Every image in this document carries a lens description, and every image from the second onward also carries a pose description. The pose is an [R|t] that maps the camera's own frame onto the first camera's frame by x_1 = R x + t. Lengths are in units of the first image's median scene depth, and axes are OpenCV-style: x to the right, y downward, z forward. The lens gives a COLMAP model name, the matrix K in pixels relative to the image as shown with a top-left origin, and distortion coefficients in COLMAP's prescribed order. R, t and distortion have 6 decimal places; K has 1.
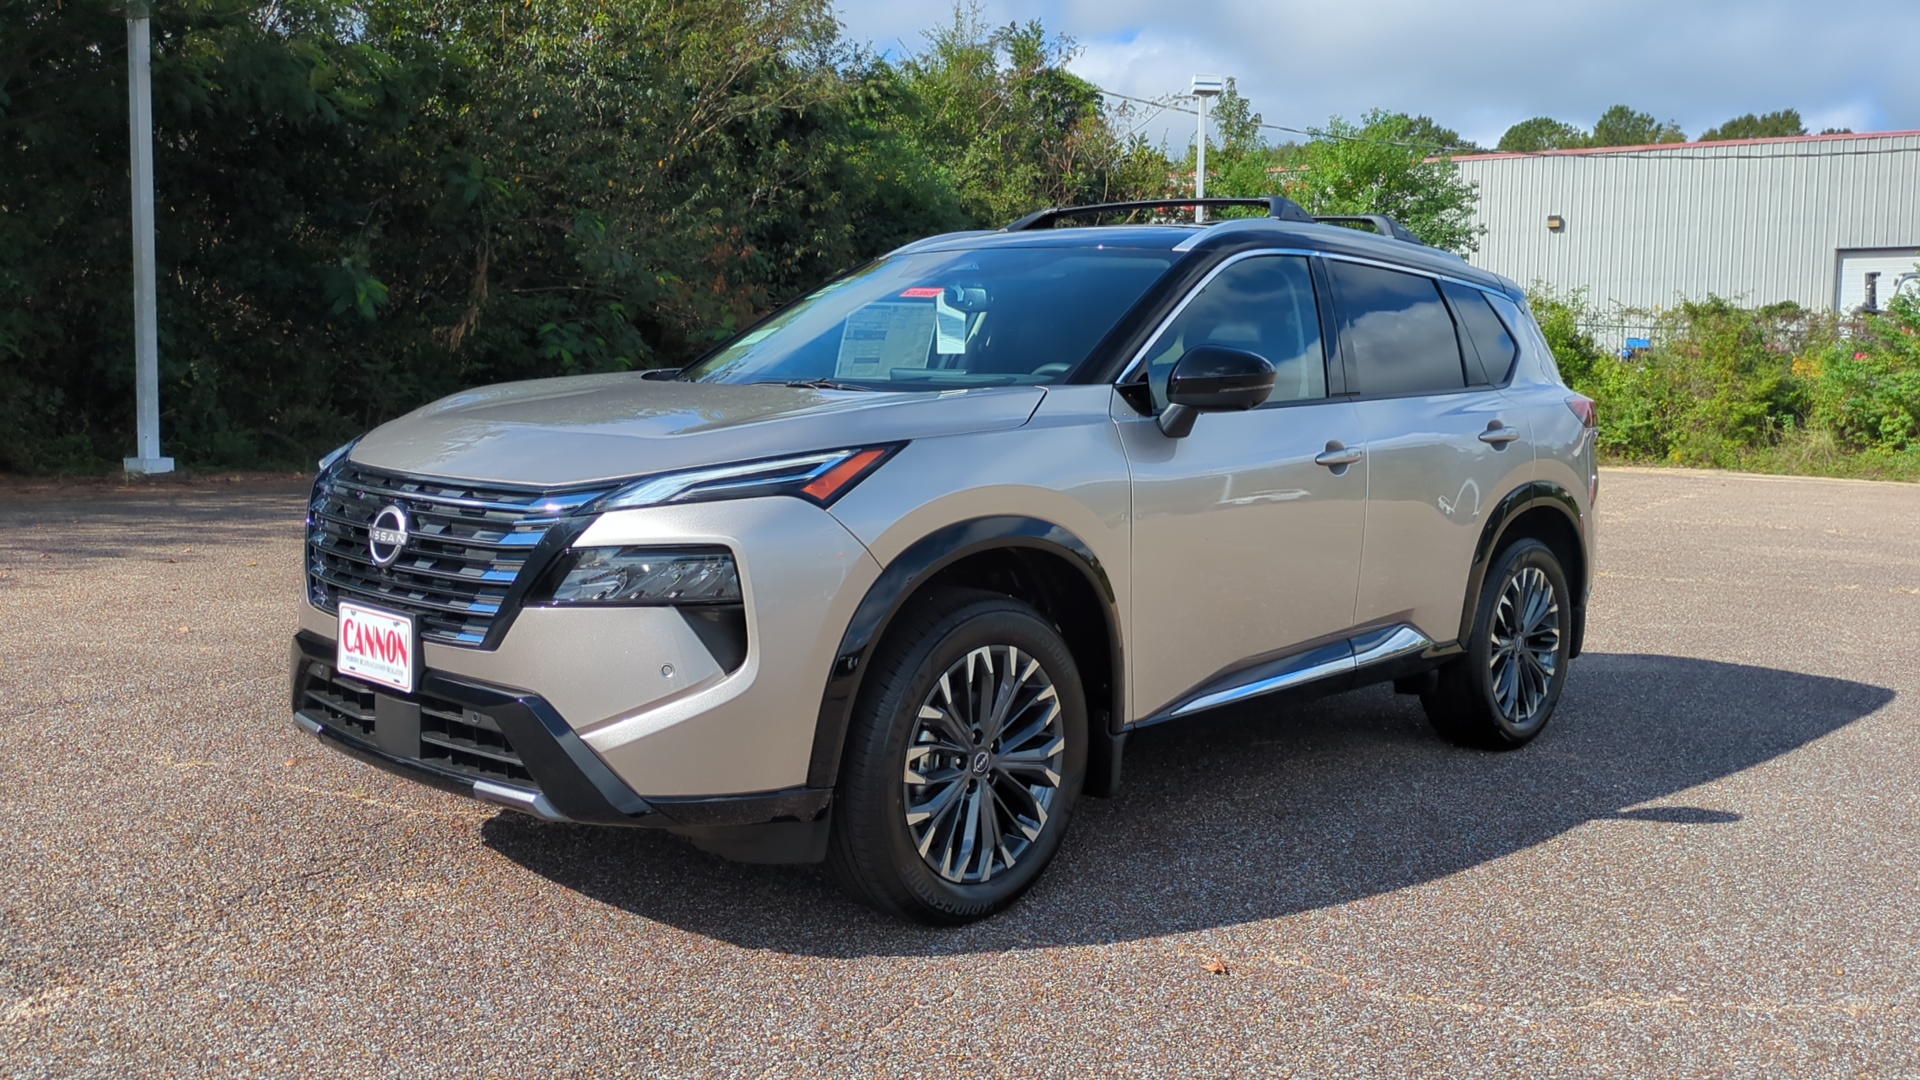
lens RADIAL K [[1651.3, 0, 957.9], [0, 1651.3, 532.0], [0, 0, 1]] dist [0.041240, -0.061836]
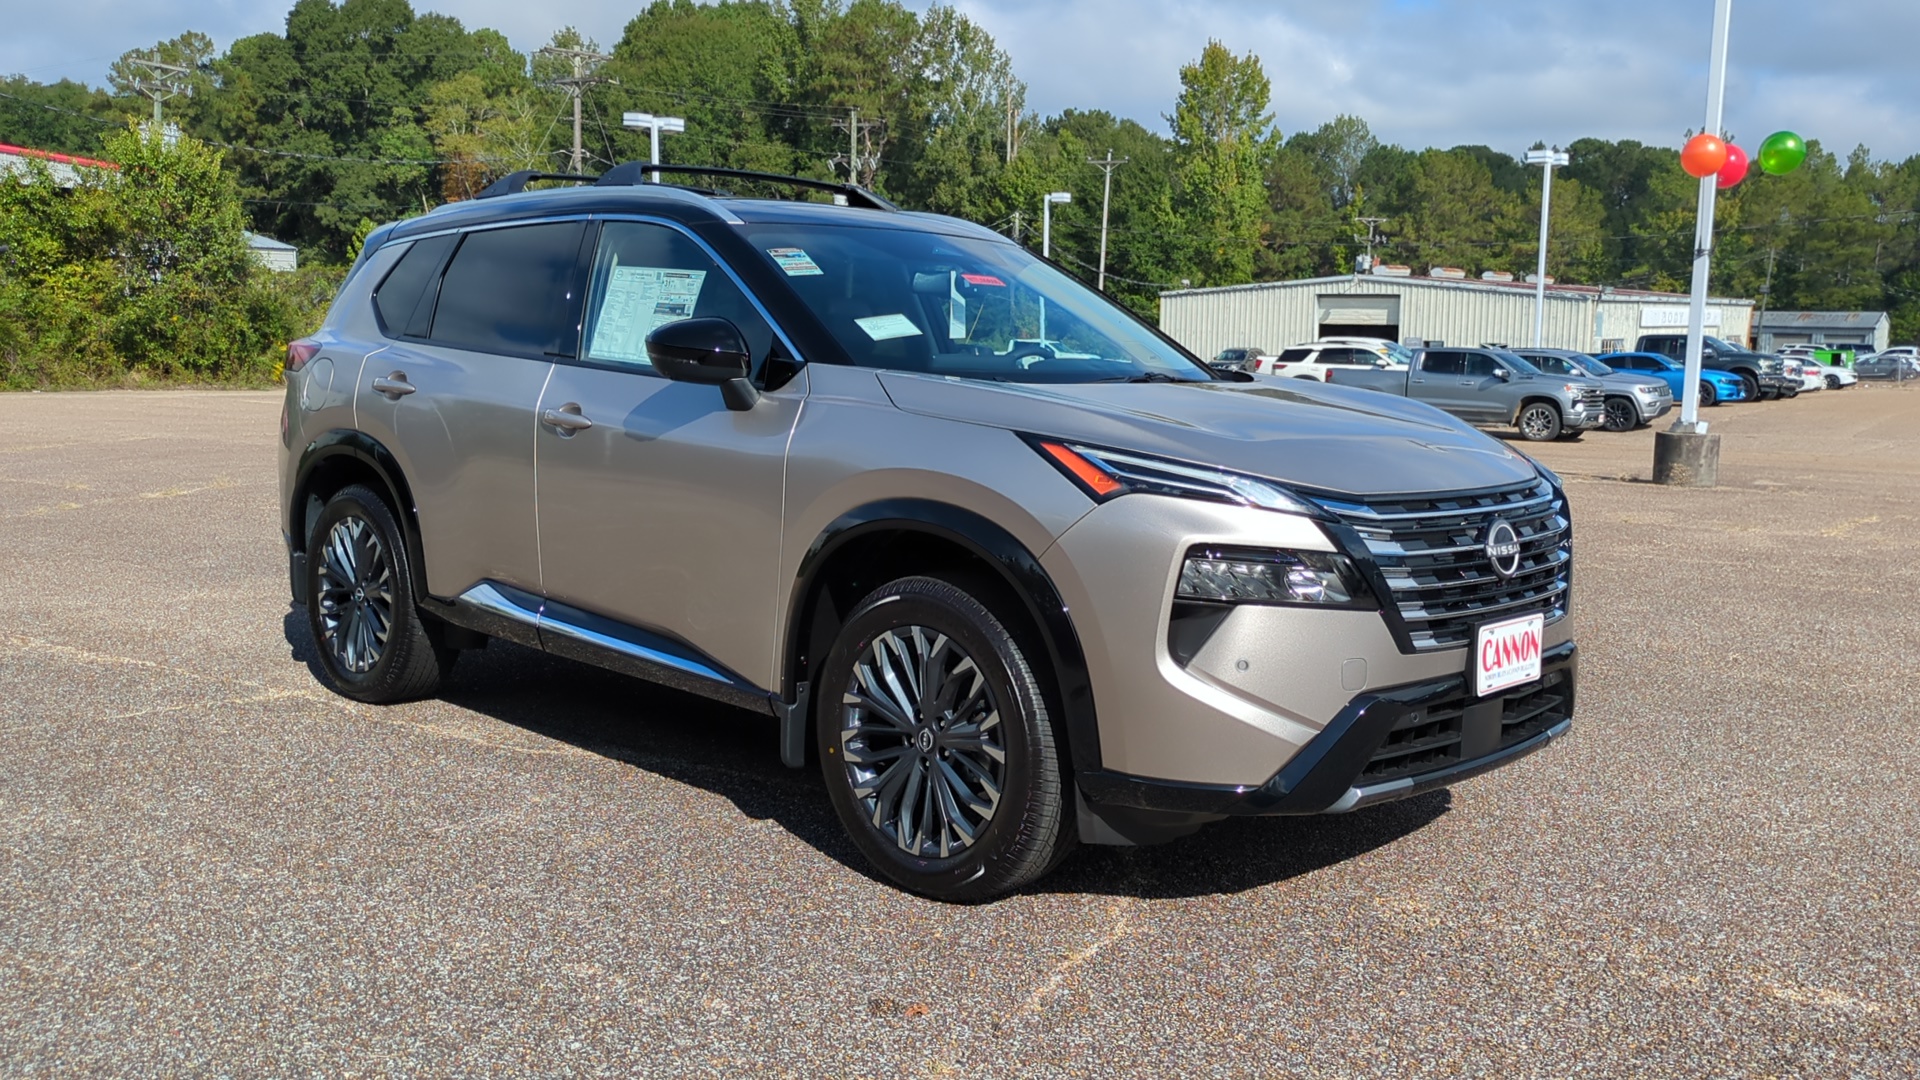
lens RADIAL K [[1651.3, 0, 957.9], [0, 1651.3, 532.0], [0, 0, 1]] dist [0.041240, -0.061836]
pose [[0.009875, -0.147958, 0.988944, -1.265784], [0.071648, 0.986555, 0.146885, -0.171214], [-0.997381, 0.069405, 0.020343, 1.208326]]
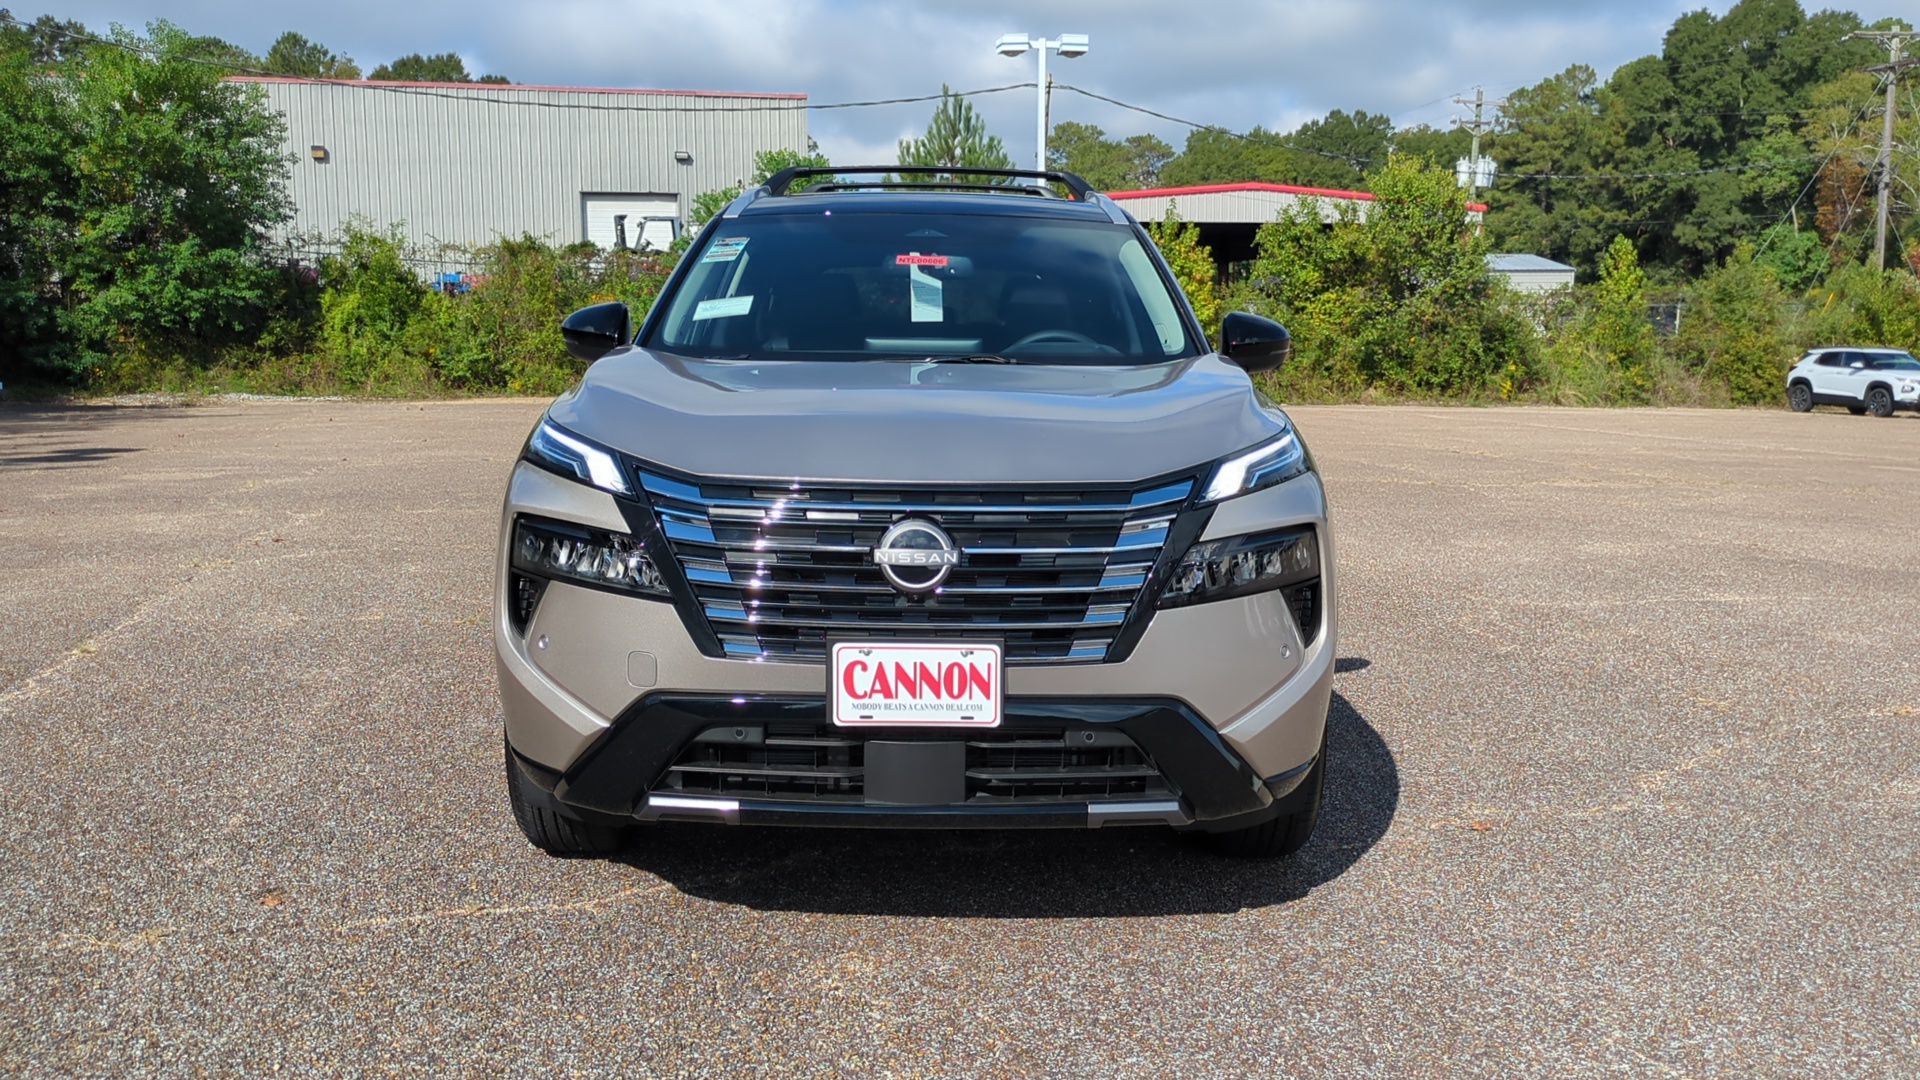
lens RADIAL K [[1651.3, 0, 957.9], [0, 1651.3, 532.0], [0, 0, 1]] dist [0.041240, -0.061836]
pose [[0.719856, -0.104434, 0.686222, -0.837720], [0.075788, 0.994532, 0.071852, -0.064245], [-0.689973, 0.000285, 0.723835, 0.332326]]
